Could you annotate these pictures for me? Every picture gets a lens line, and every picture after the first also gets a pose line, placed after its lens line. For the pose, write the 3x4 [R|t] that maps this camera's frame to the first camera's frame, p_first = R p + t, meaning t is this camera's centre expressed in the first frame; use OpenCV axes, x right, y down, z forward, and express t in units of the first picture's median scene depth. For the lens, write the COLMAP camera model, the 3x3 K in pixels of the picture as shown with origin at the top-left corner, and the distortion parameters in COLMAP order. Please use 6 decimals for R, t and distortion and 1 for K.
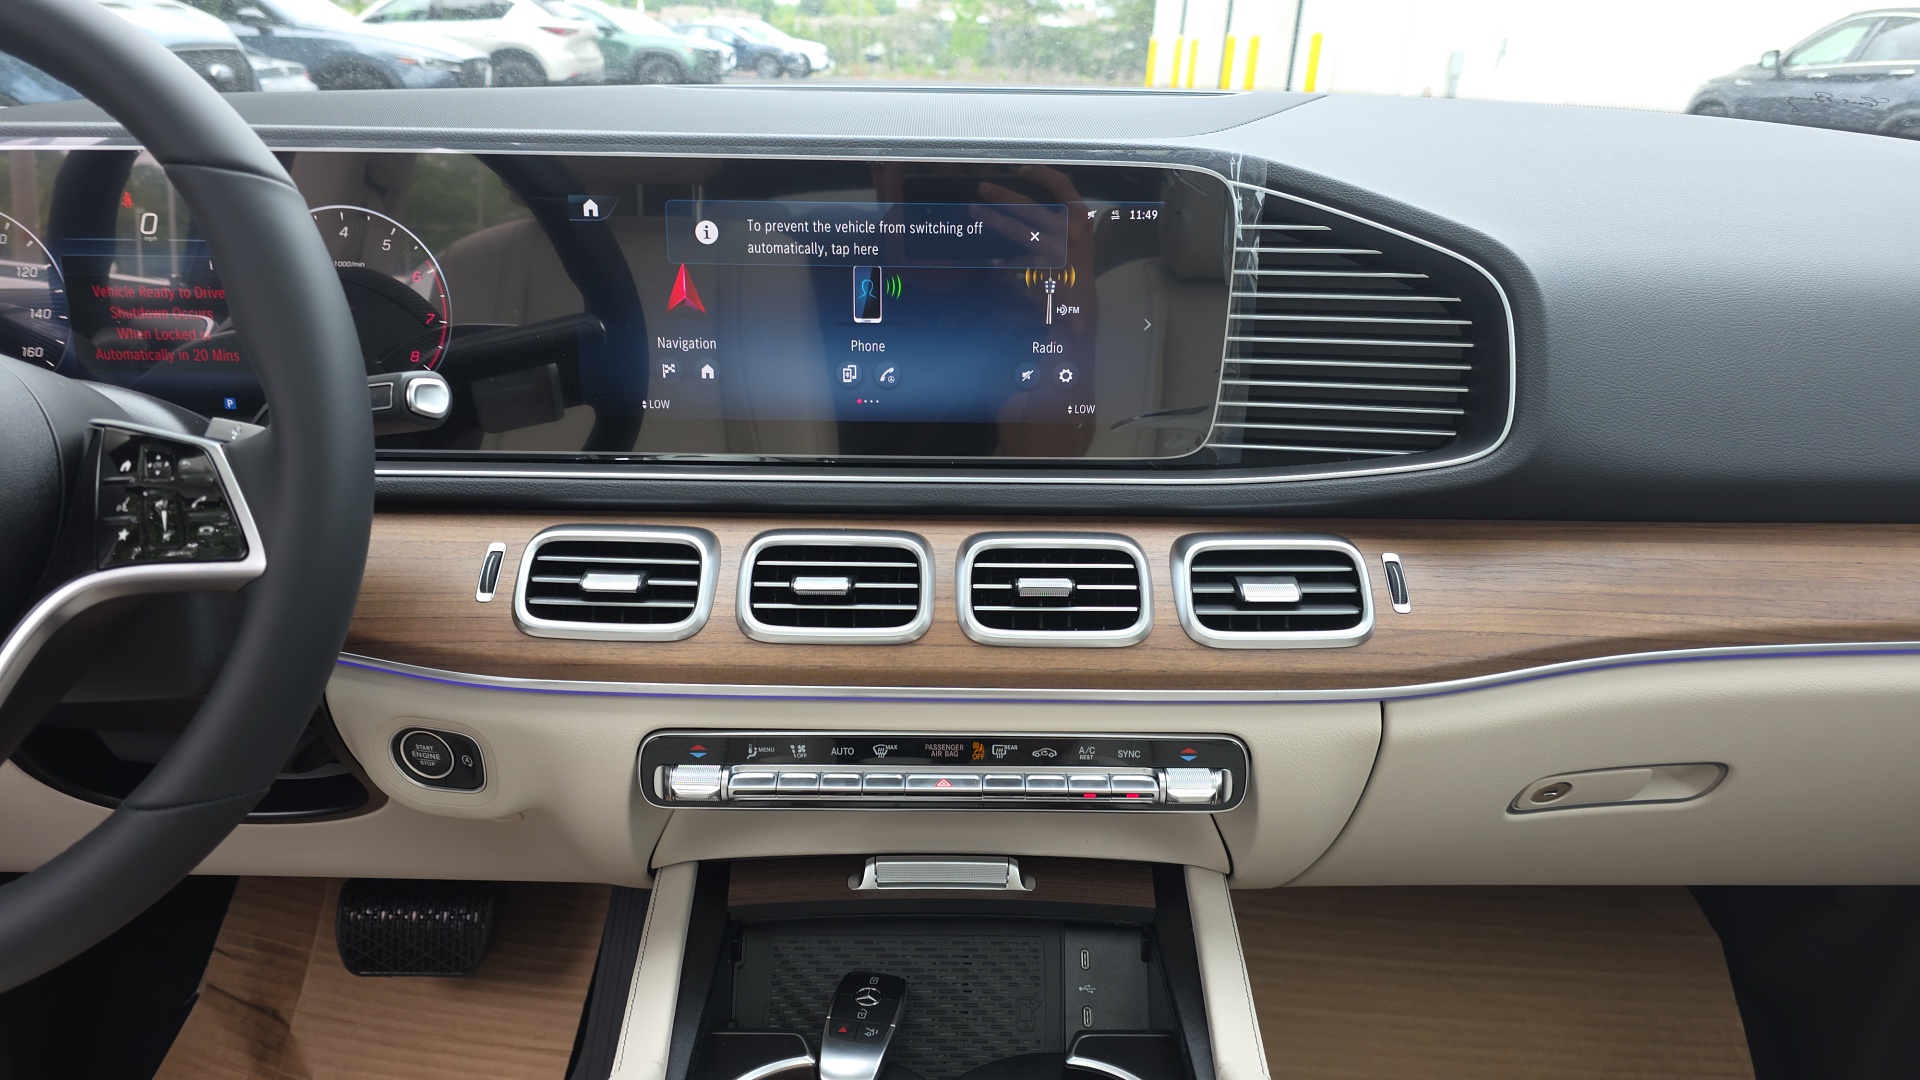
lens RADIAL K [[1289.8, 0, 936.7], [0, 1289.8, 543.0], [0, 0, 1]] dist [0.061407, -0.063025]
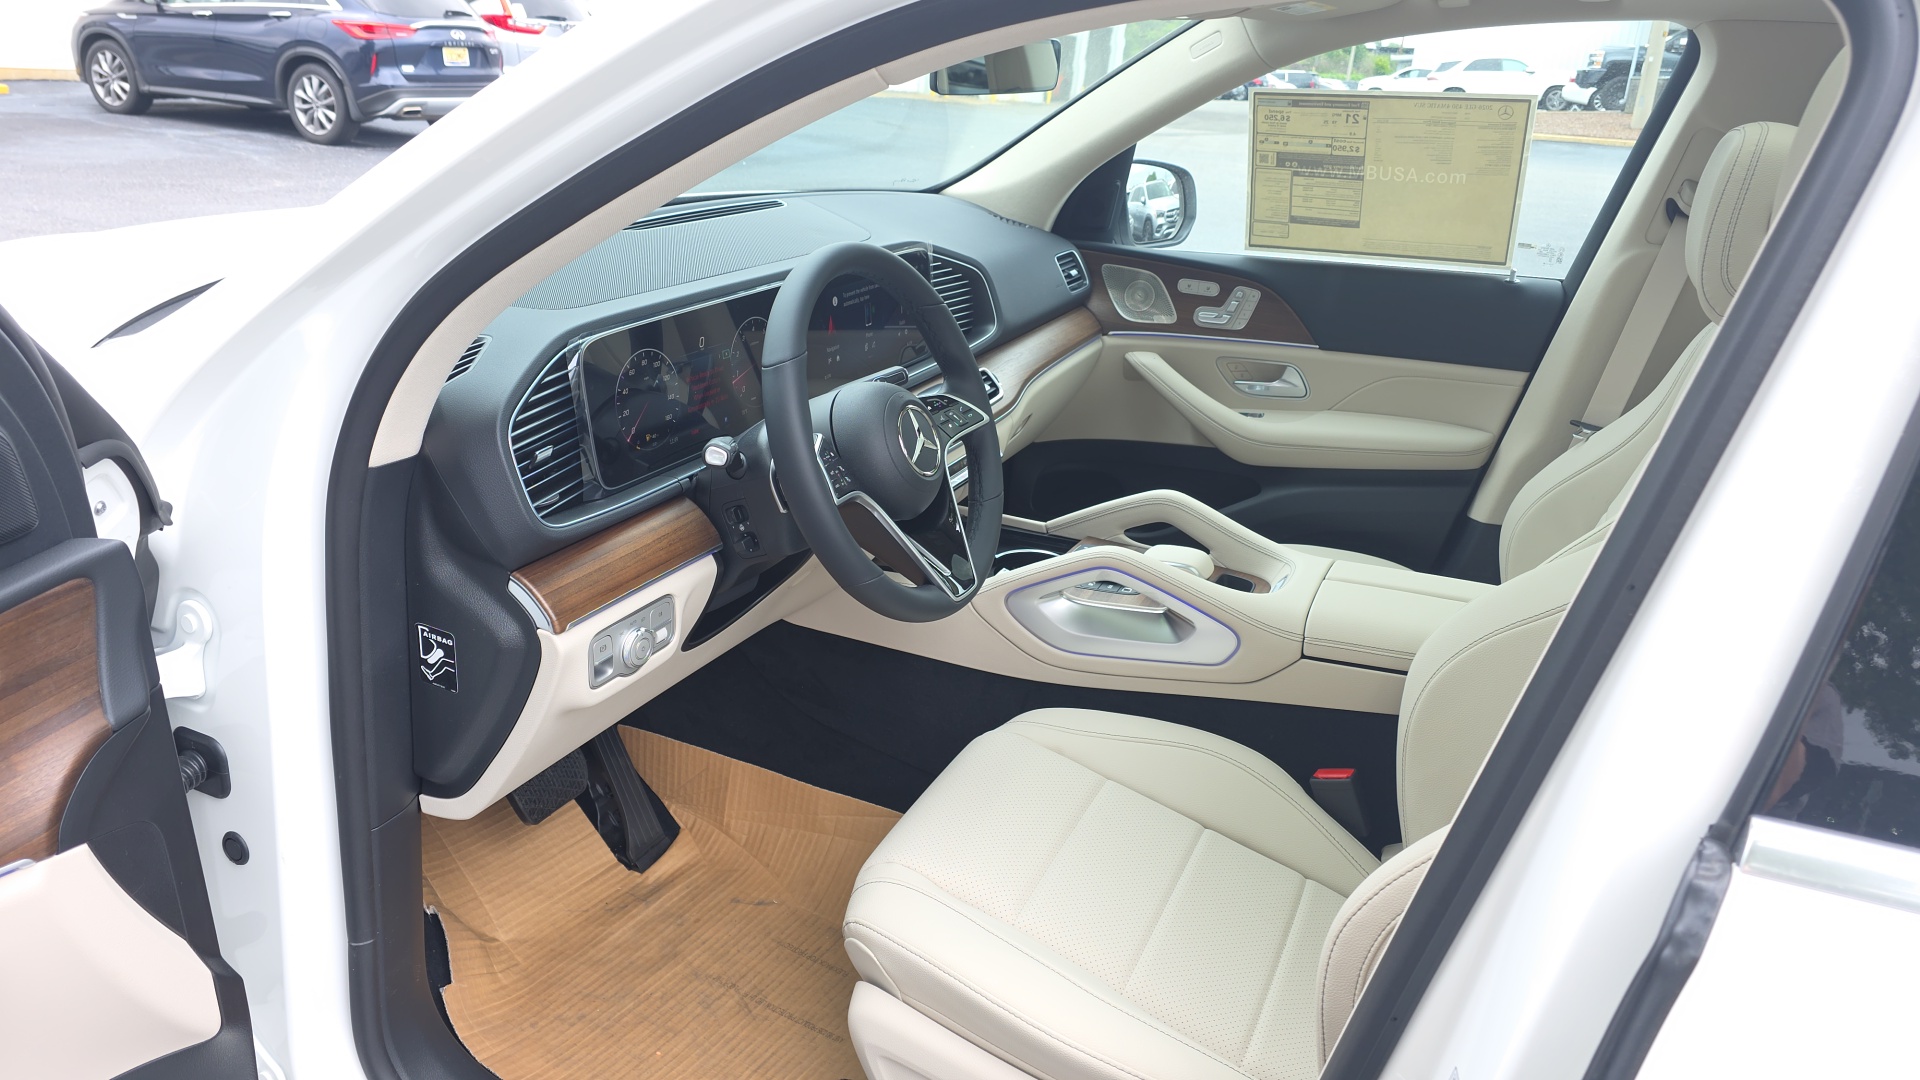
lens RADIAL K [[1289.8, 0, 936.7], [0, 1289.8, 543.0], [0, 0, 1]] dist [0.061407, -0.063025]
pose [[0.435898, -0.325876, 0.838927, -2.301432], [0.272654, 0.936155, 0.221976, -0.302635], [-0.857702, 0.131978, 0.496919, -0.320244]]
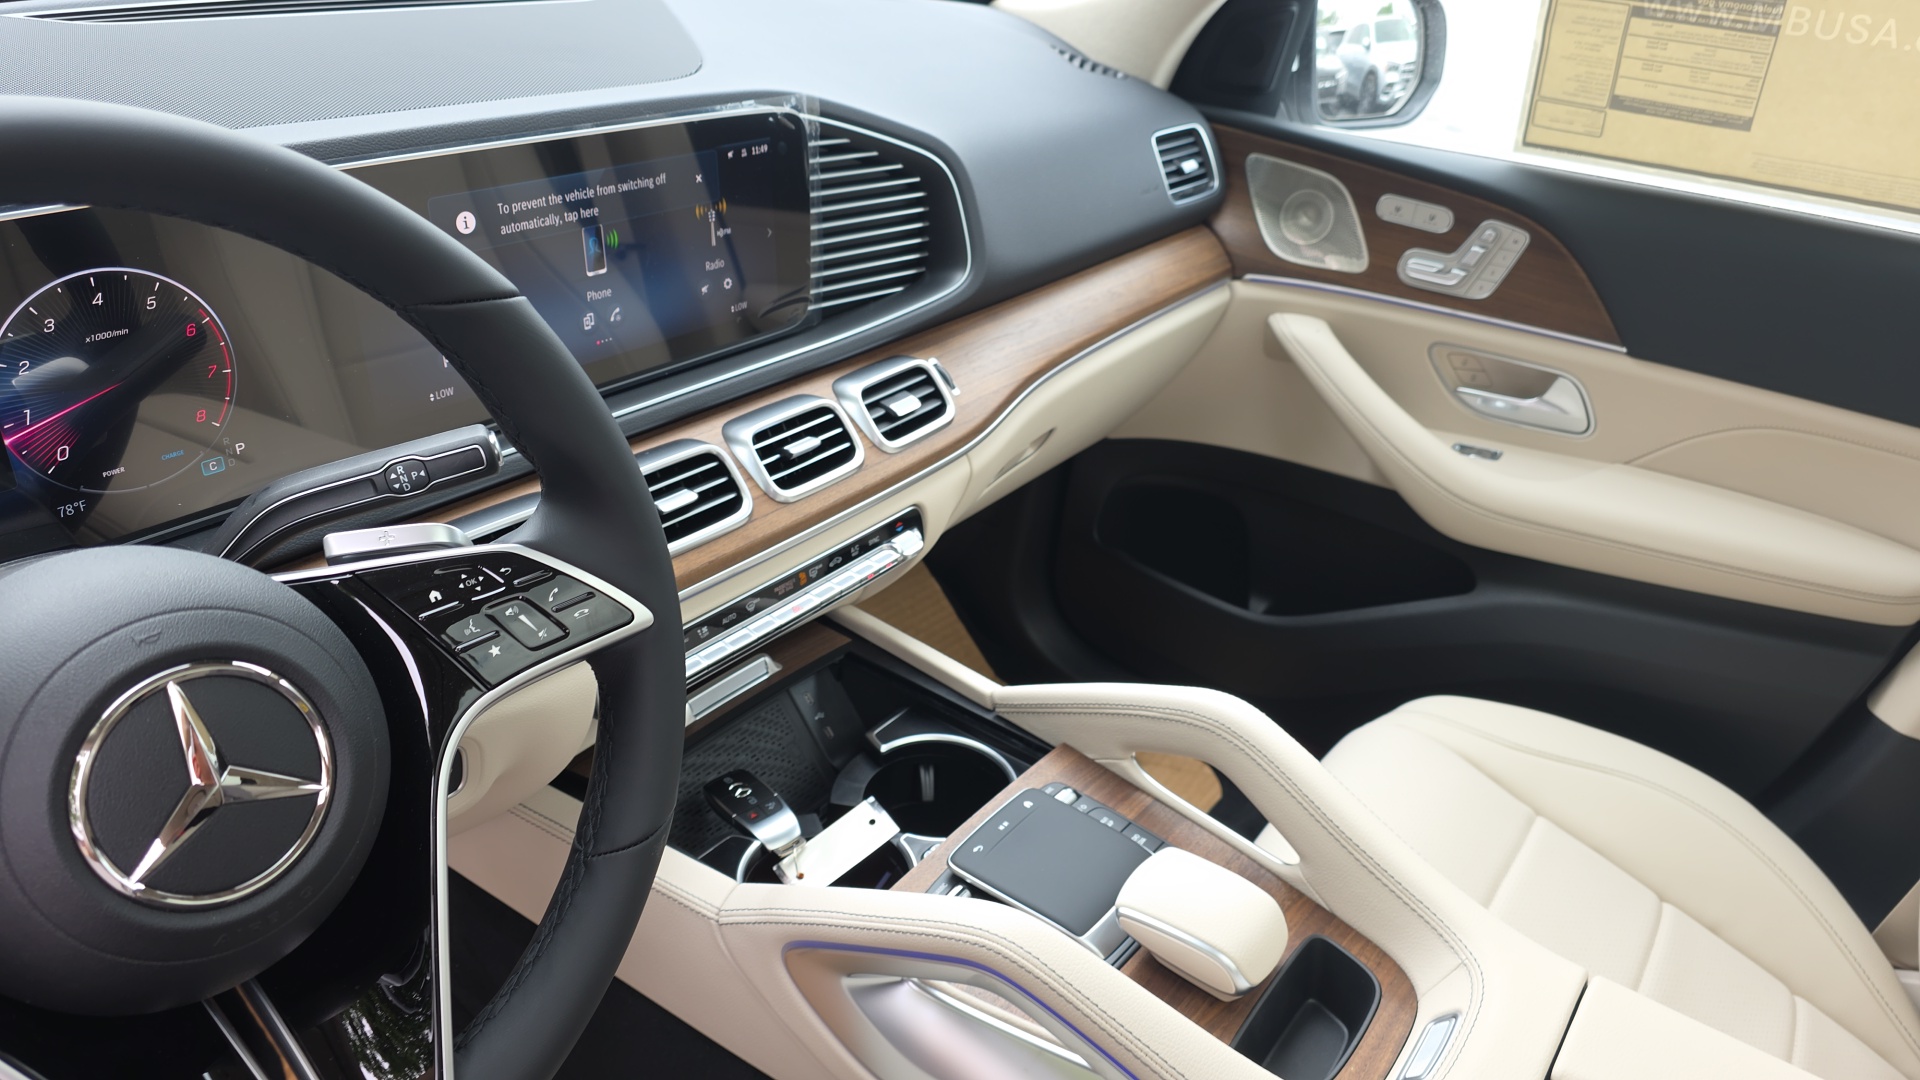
lens RADIAL K [[1302.7, 0, 960.0], [0, 1302.7, 540.0], [0, 0, 1]] dist [0.034513, -0.040848]
pose [[0.594296, -0.354387, 0.721957, -0.797704], [0.197036, 0.934482, 0.296514, -0.235755], [-0.779736, -0.033965, 0.625186, 0.017942]]
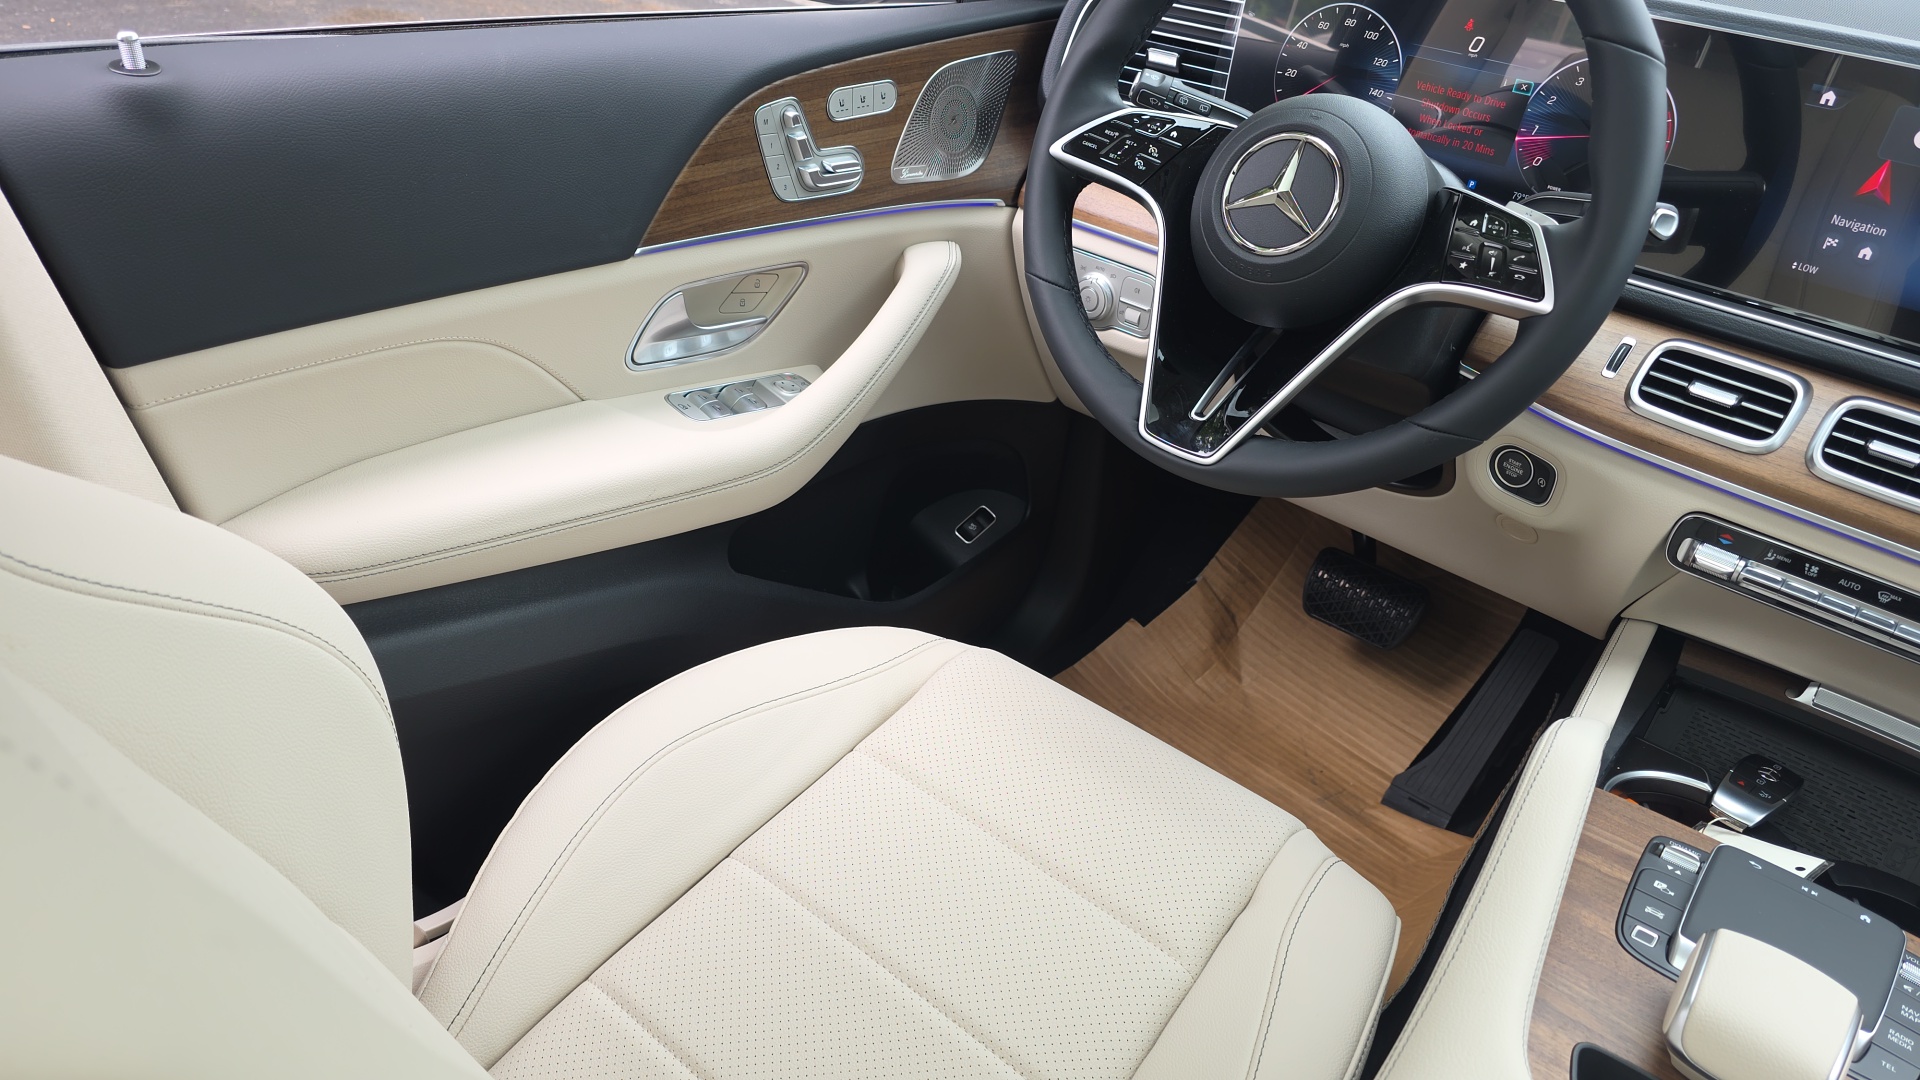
lens RADIAL K [[1294.4, 0, 964.2], [0, 1294.4, 561.2], [0, 0, 1]] dist [0.064412, -0.065233]
pose [[0.762937, 0.395166, -0.511635, -0.080408], [-0.302989, 0.917693, 0.256978, 0.070424], [0.571073, -0.041039, 0.819873, -0.495138]]
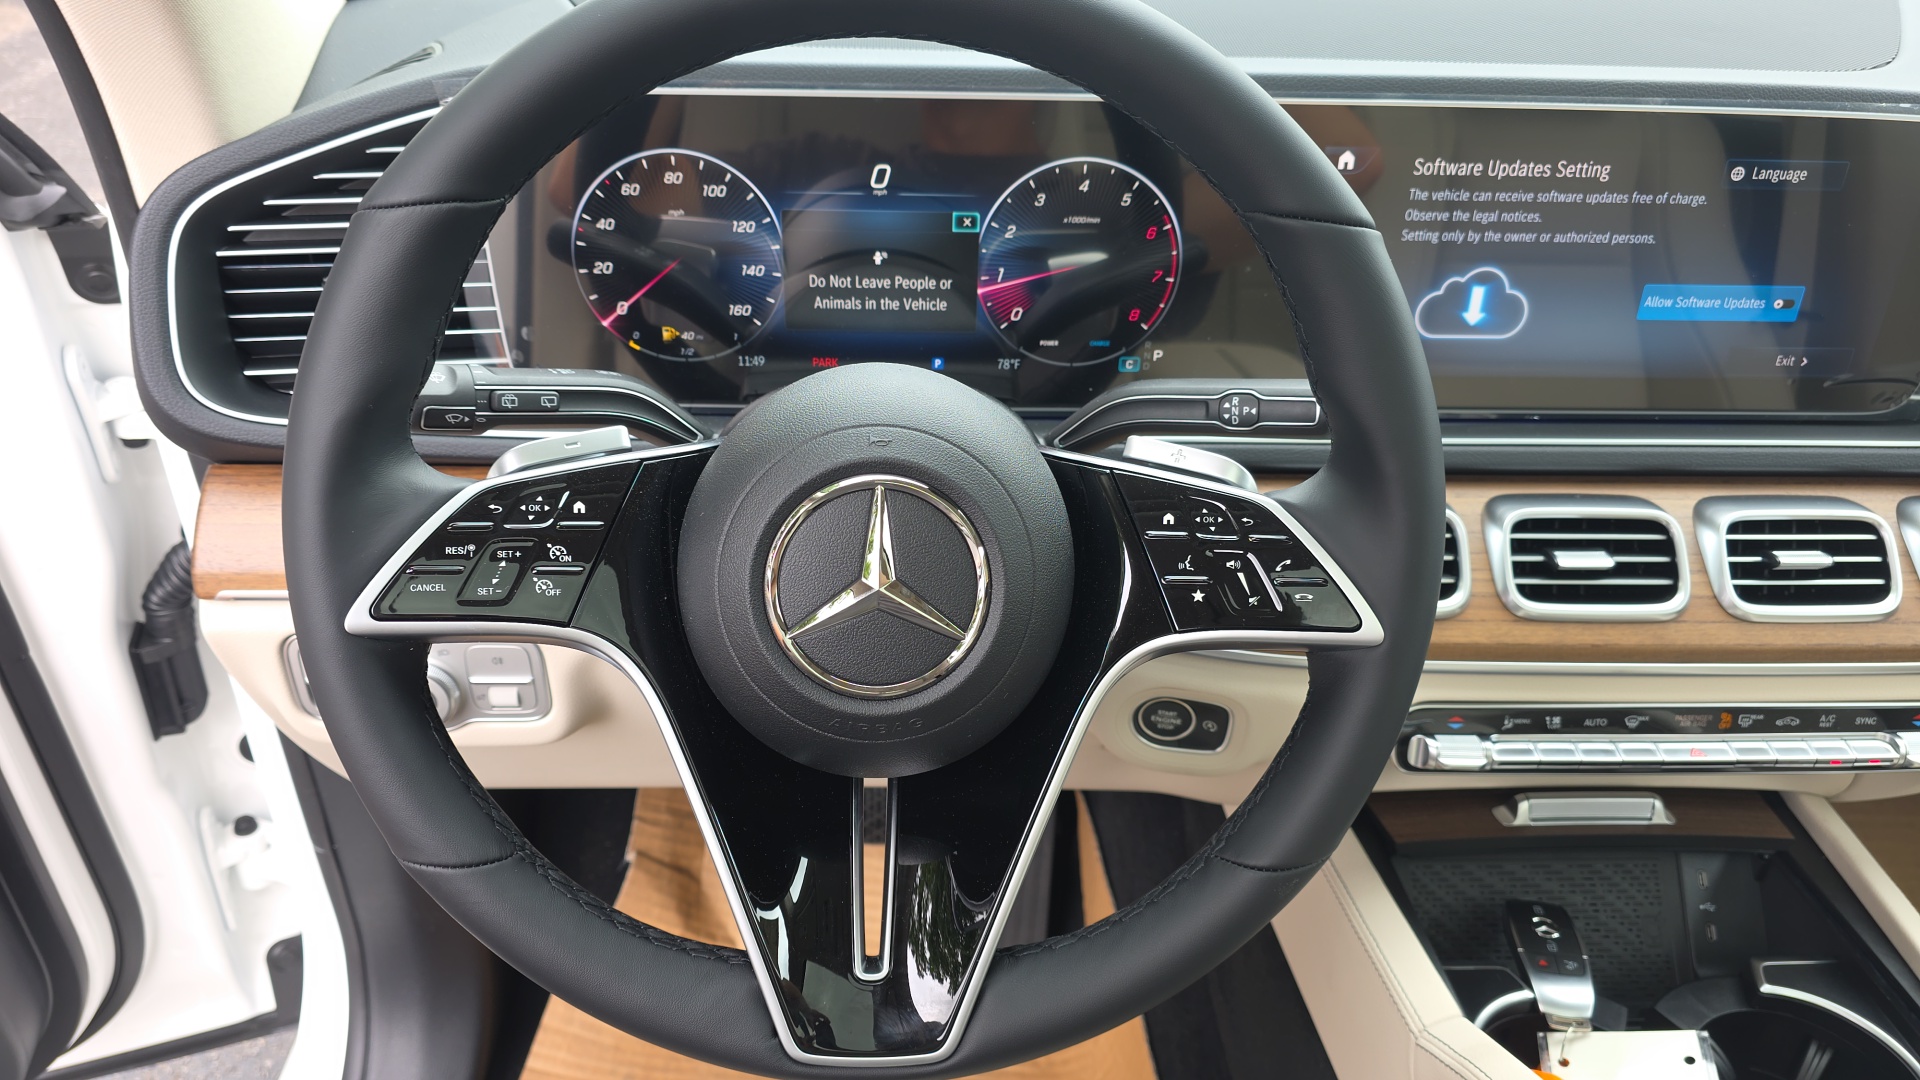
lens RADIAL K [[1294.4, 0, 964.2], [0, 1294.4, 561.2], [0, 0, 1]] dist [0.064412, -0.065233]
pose [[0.998699, -0.006964, 0.050518, -0.592742], [-0.003087, 0.980559, 0.196201, -0.157739], [-0.050902, -0.196102, 0.979261, 0.031479]]
